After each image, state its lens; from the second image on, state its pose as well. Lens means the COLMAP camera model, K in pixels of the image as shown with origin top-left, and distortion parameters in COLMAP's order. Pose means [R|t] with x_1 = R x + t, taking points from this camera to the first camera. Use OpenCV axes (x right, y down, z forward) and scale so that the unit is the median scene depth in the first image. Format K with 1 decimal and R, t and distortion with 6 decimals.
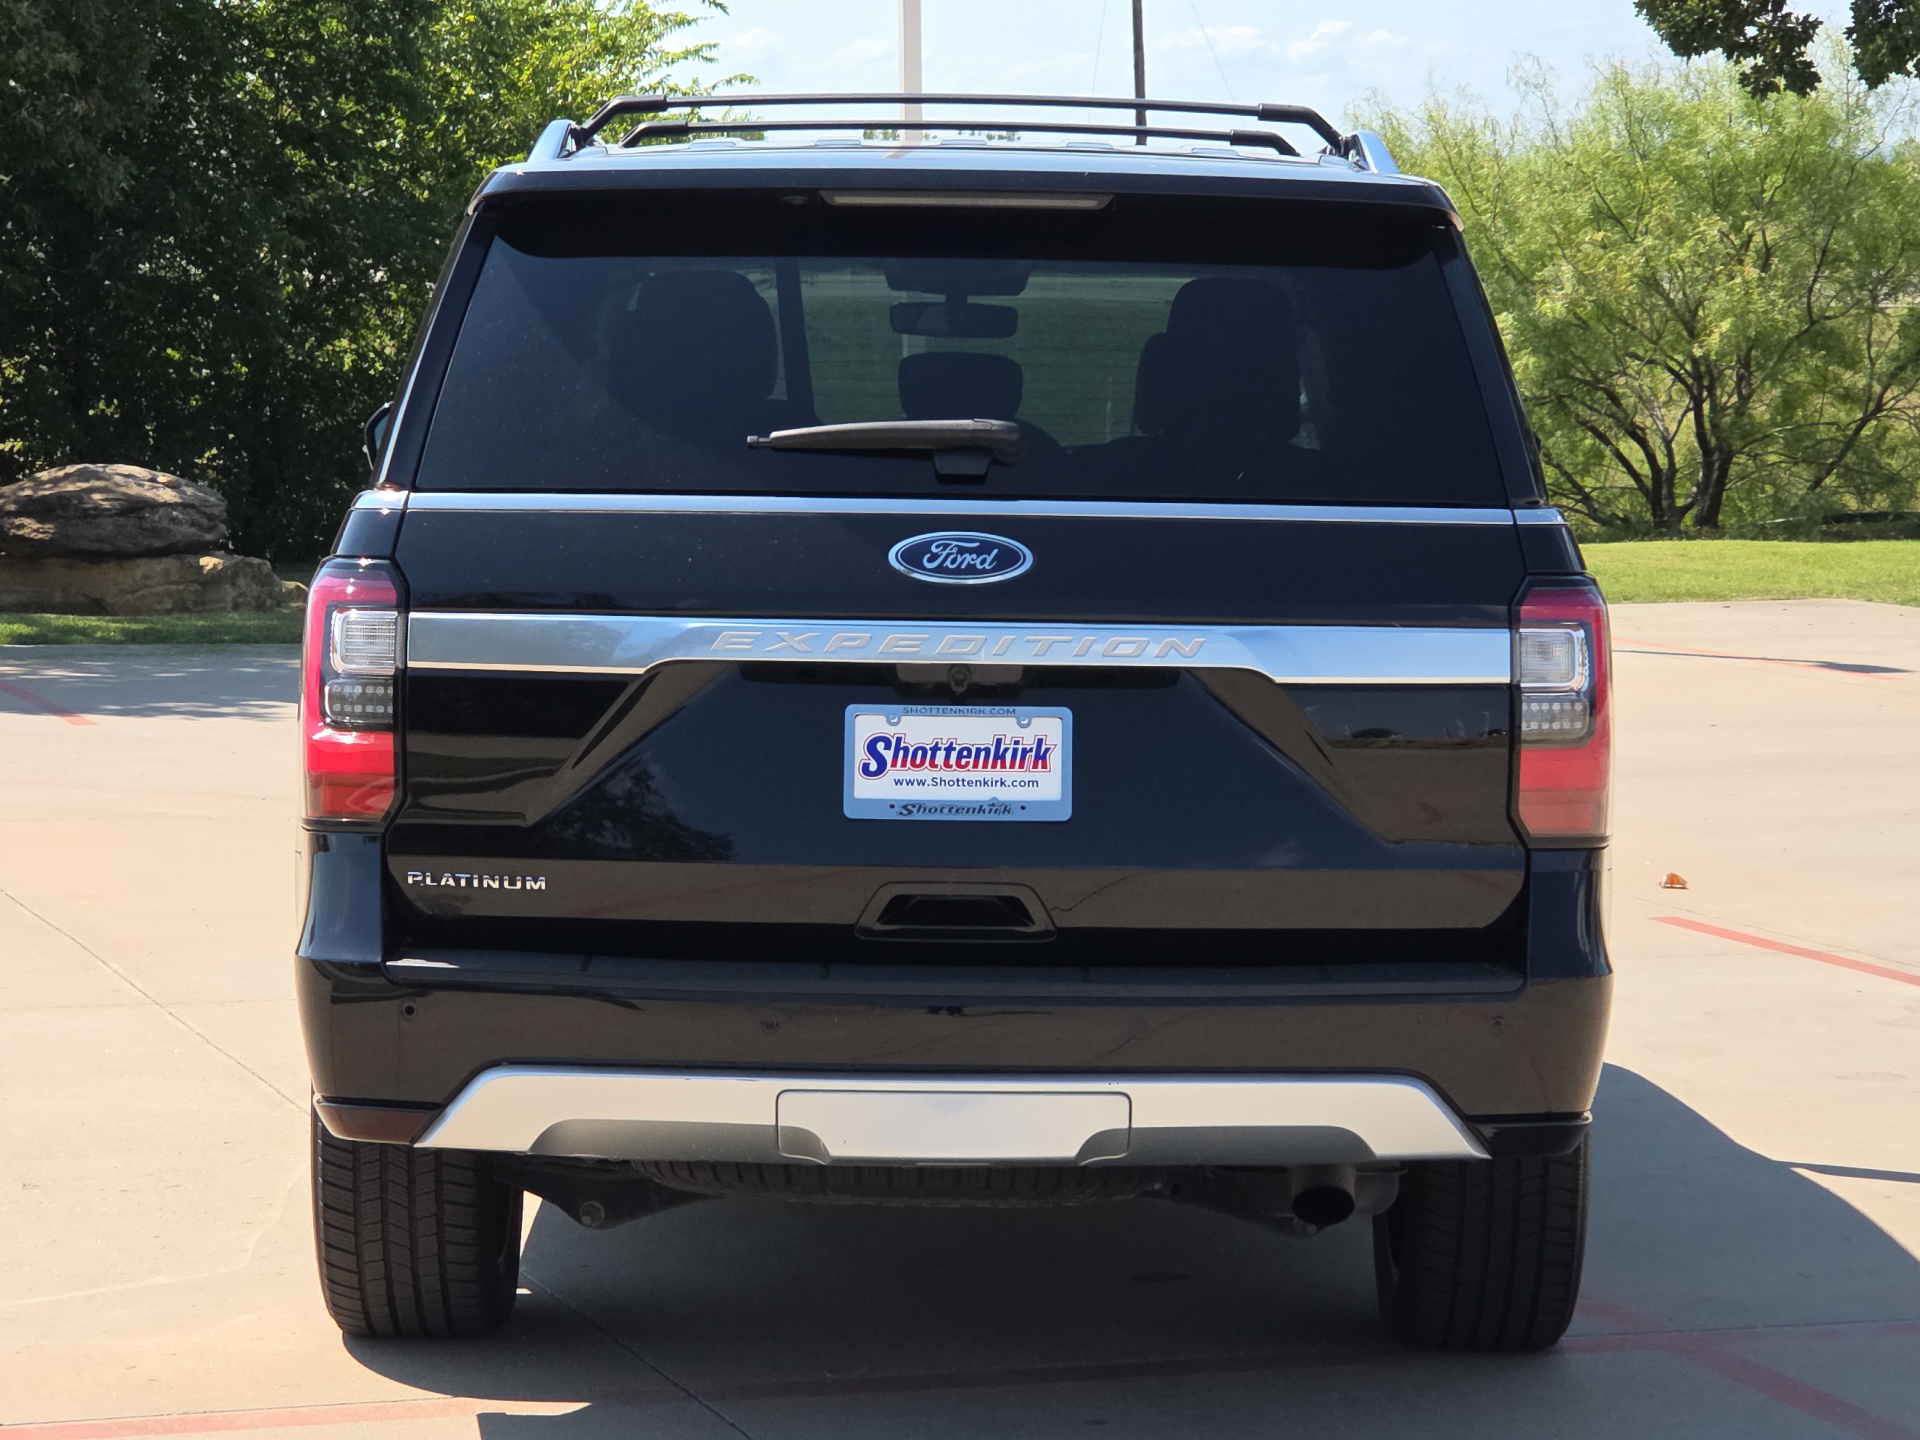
lens RADIAL K [[4959.9, 0, 960.0], [0, 4959.9, 720.0], [0, 0, 1]] dist [-0.980296, 14.745576]
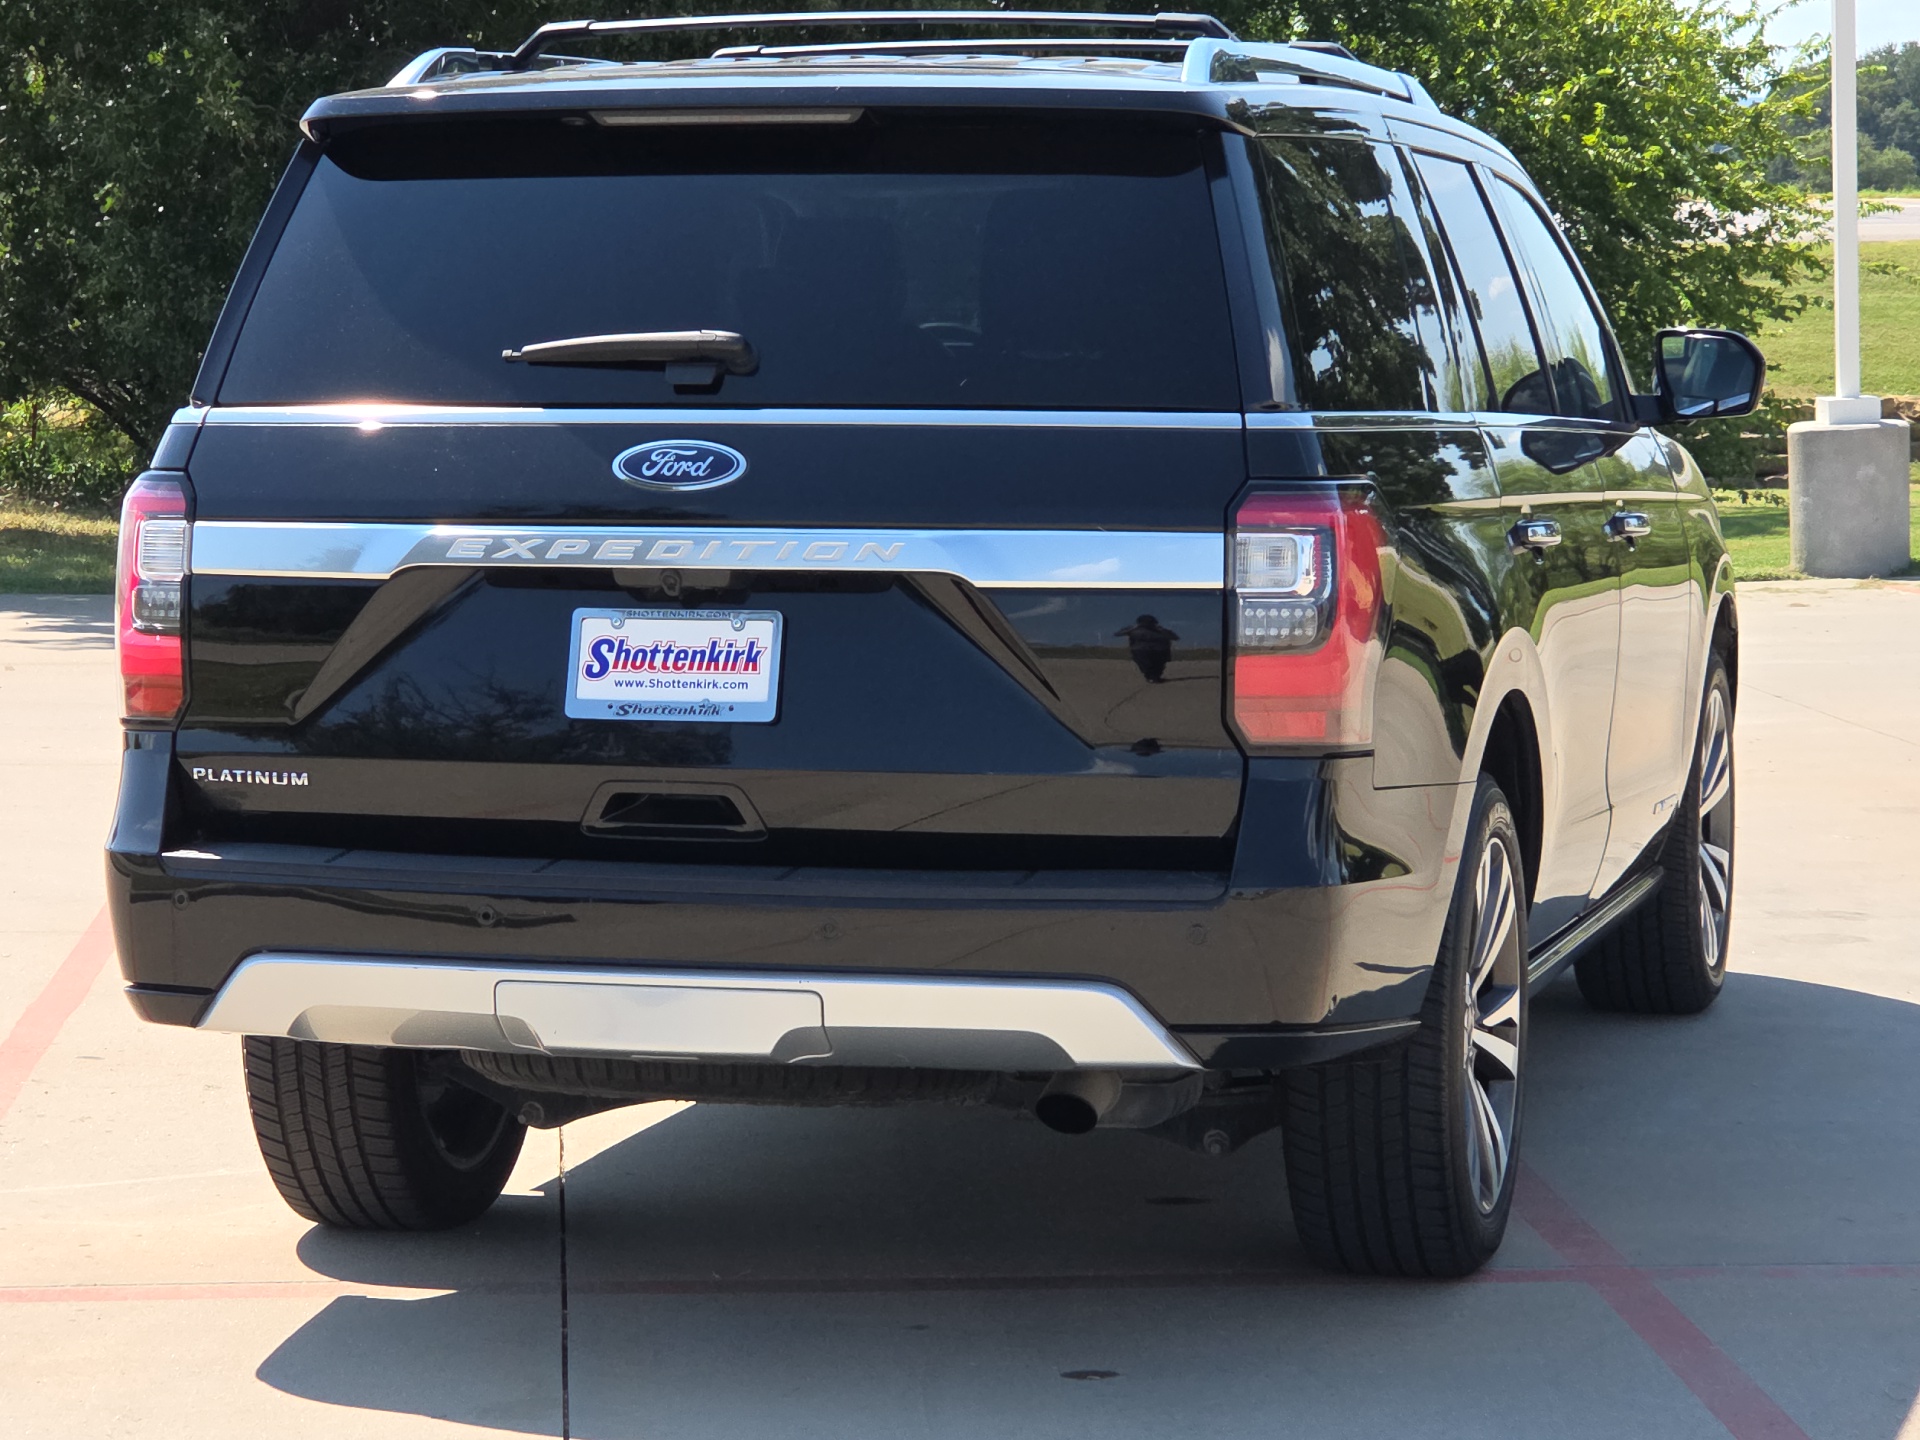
lens RADIAL K [[5256.0, 0, 960.0], [0, 5256.0, 720.0], [0, 0, 1]] dist [-1.209183, 22.816357]
pose [[0.967869, 0.007333, -0.251349, 0.327837], [-0.006089, 0.999965, 0.005727, 0.013407], [0.251383, -0.004013, 0.967879, -0.033396]]
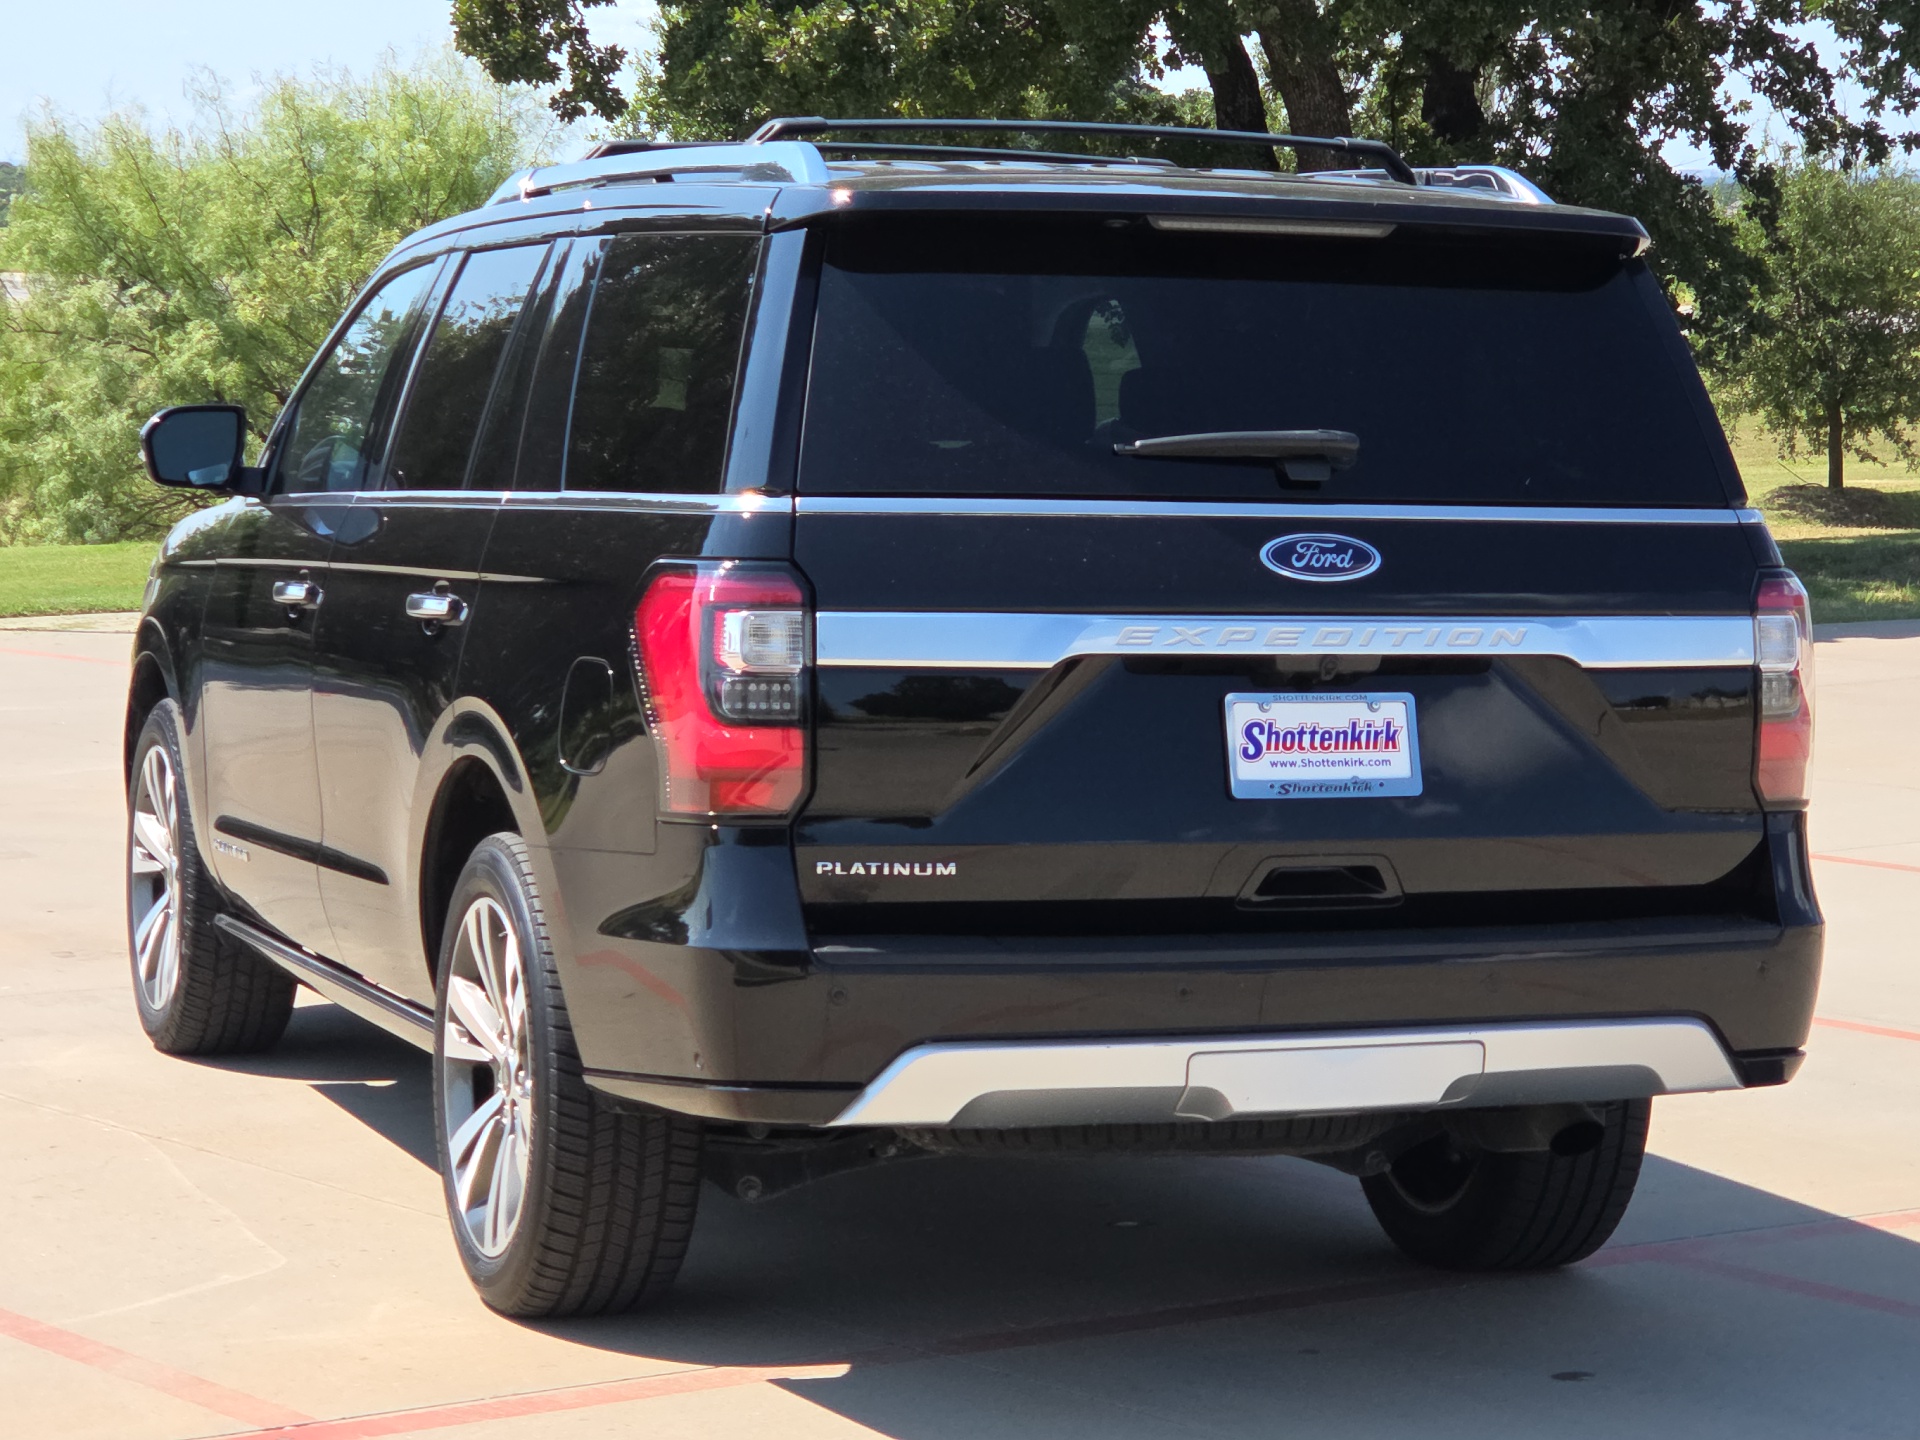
lens RADIAL K [[4741.1, 0, 960.0], [0, 4741.1, 720.0], [0, 0, 1]] dist [-0.959787, 17.196309]
pose [[0.946674, -0.019000, 0.321633, -0.407975], [0.018296, 0.999819, 0.005211, -0.003751], [-0.321673, 0.000951, 0.946850, 0.042944]]
